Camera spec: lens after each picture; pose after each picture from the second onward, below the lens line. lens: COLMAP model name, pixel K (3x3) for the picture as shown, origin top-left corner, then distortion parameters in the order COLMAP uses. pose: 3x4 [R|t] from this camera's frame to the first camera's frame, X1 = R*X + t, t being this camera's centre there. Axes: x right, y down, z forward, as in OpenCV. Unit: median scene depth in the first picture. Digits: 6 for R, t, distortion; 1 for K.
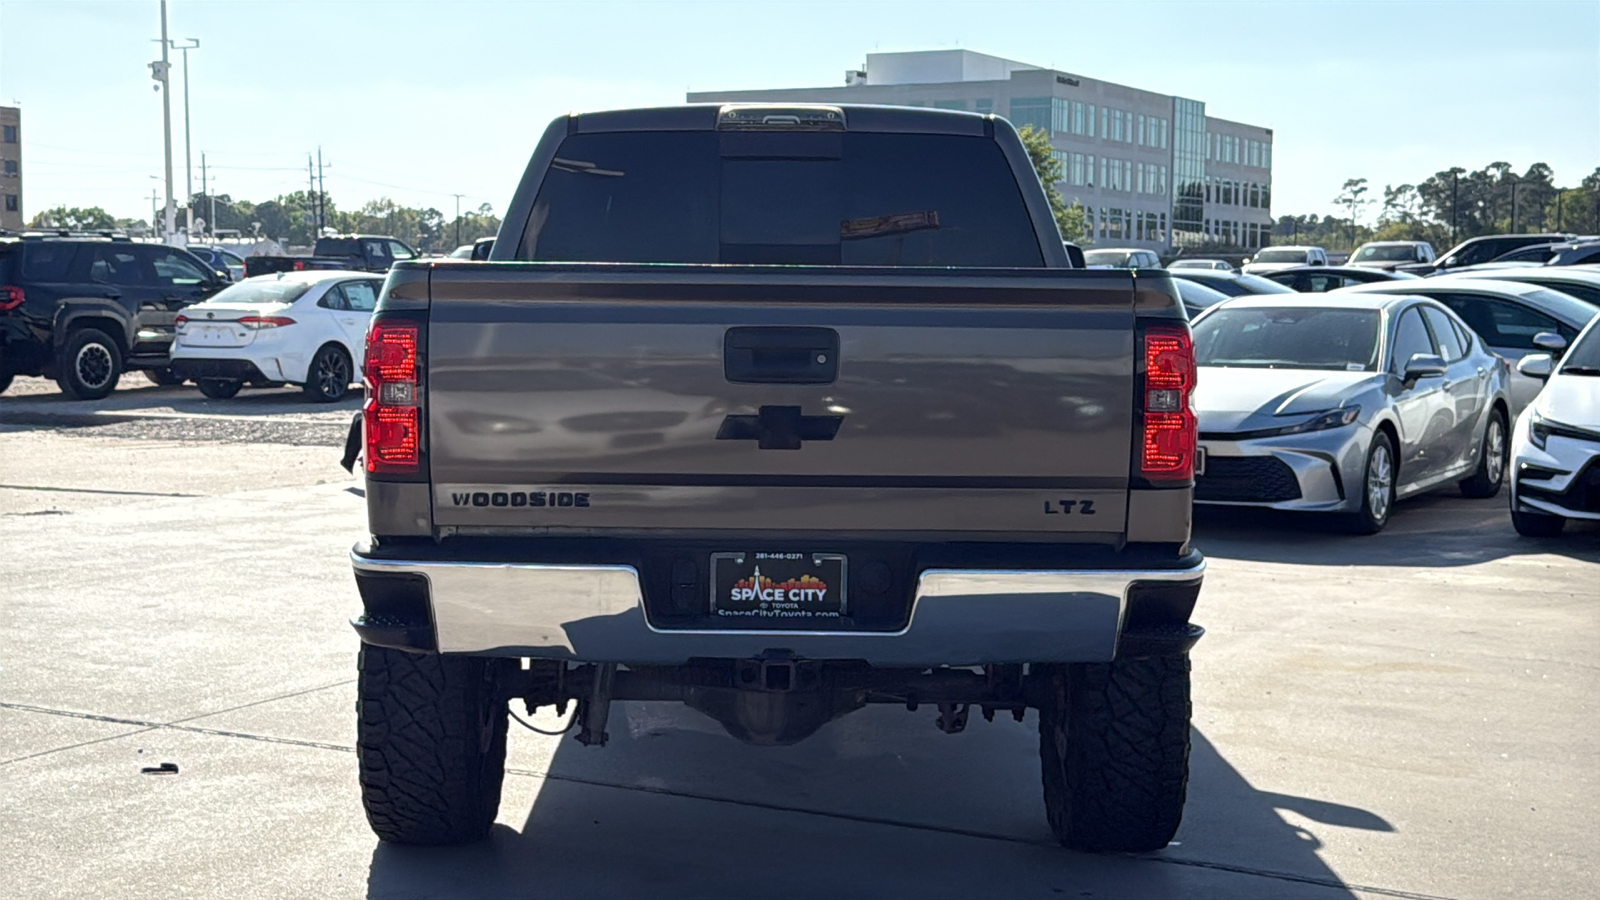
lens RADIAL K [[2358.9, 0, 800.0], [0, 2358.9, 450.0], [0, 0, 1]] dist [0.158887, 0.025264]
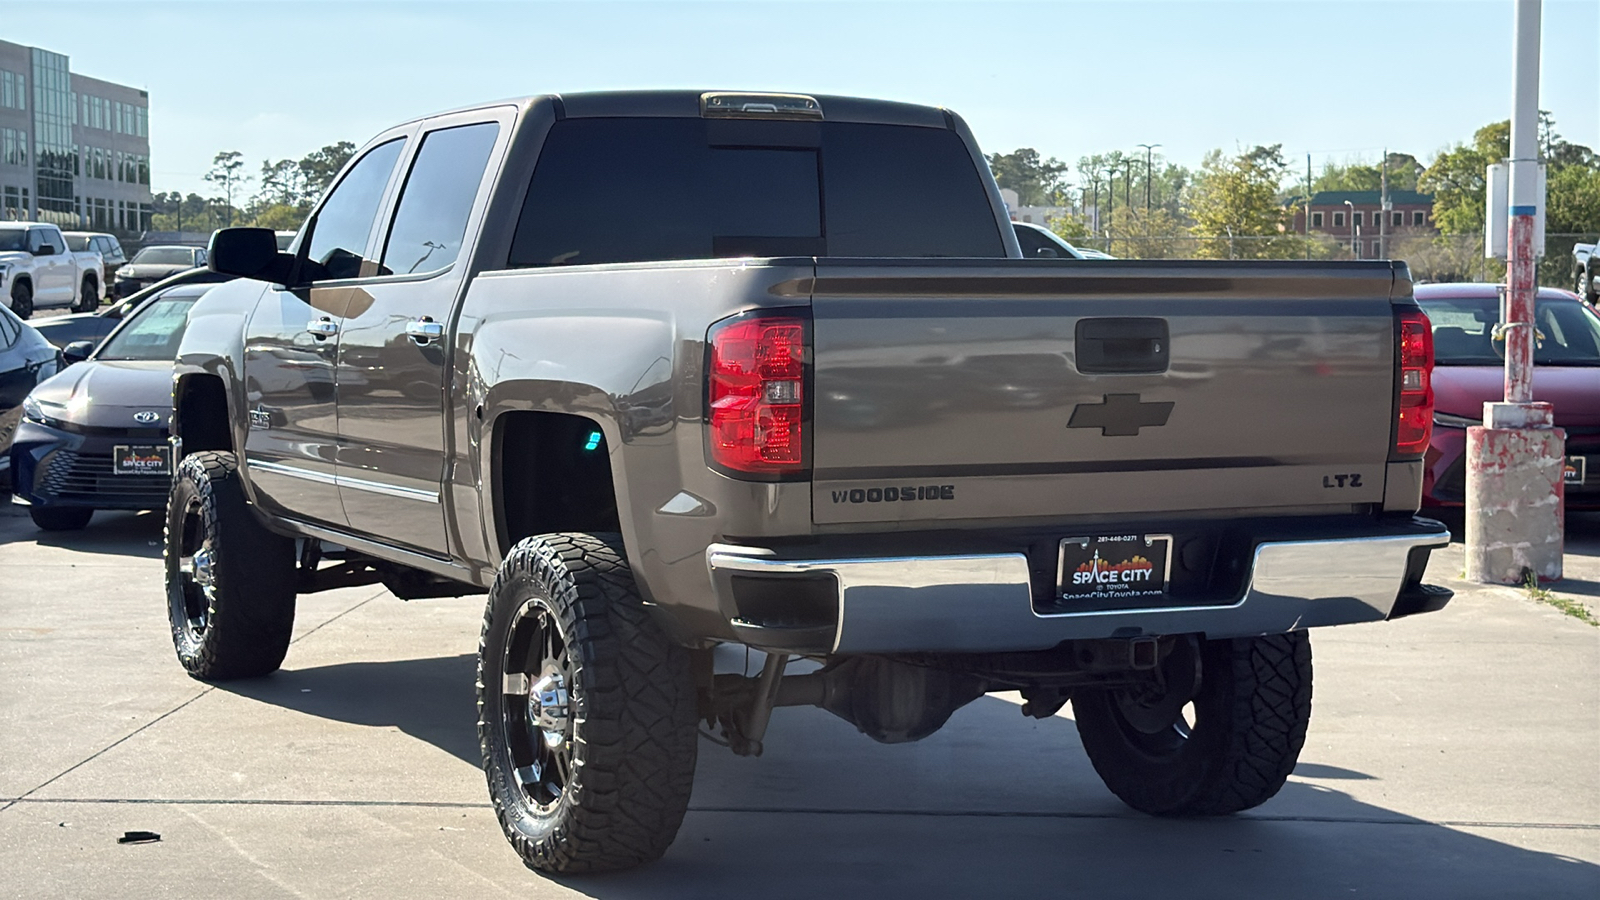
lens RADIAL K [[2778.6, 0, 800.0], [0, 2778.6, 450.0], [0, 0, 1]] dist [0.197806, -0.040302]
pose [[0.904207, -0.034414, 0.425706, -0.581753], [0.037423, 0.999299, 0.001296, -0.000754], [-0.425452, 0.014759, 0.904861, -0.044116]]
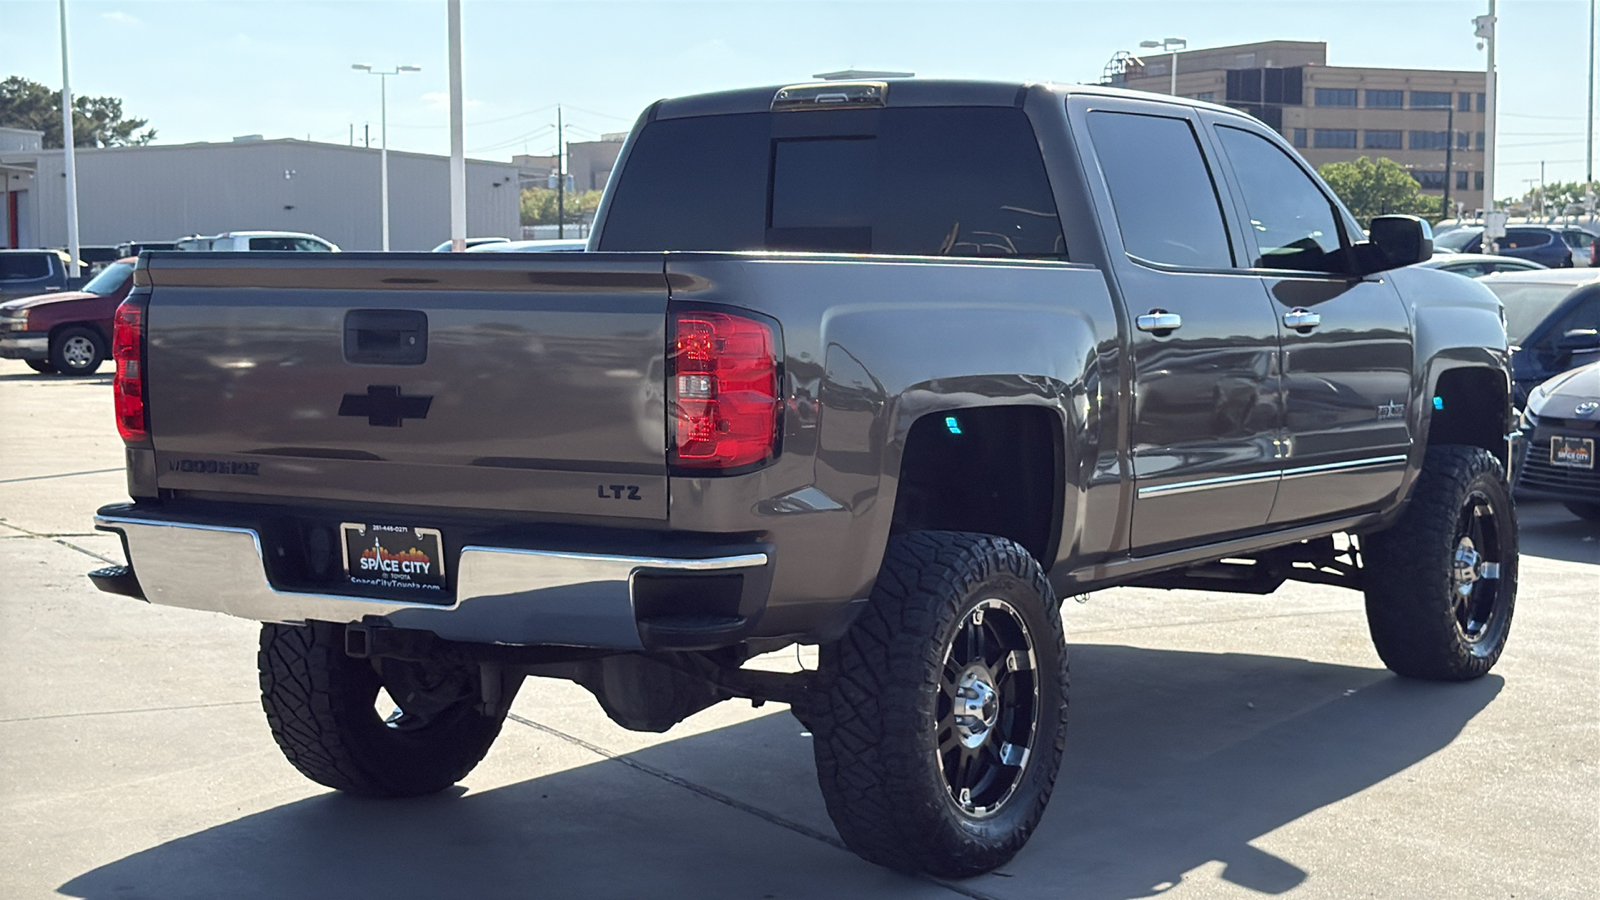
lens RADIAL K [[2778.6, 0, 800.0], [0, 2778.6, 450.0], [0, 0, 1]] dist [0.197806, -0.040302]
pose [[0.832504, 0.028573, -0.553281, 0.734137], [-0.031806, 0.999487, 0.003759, -0.000262], [0.553105, 0.014469, 0.832986, 0.061146]]
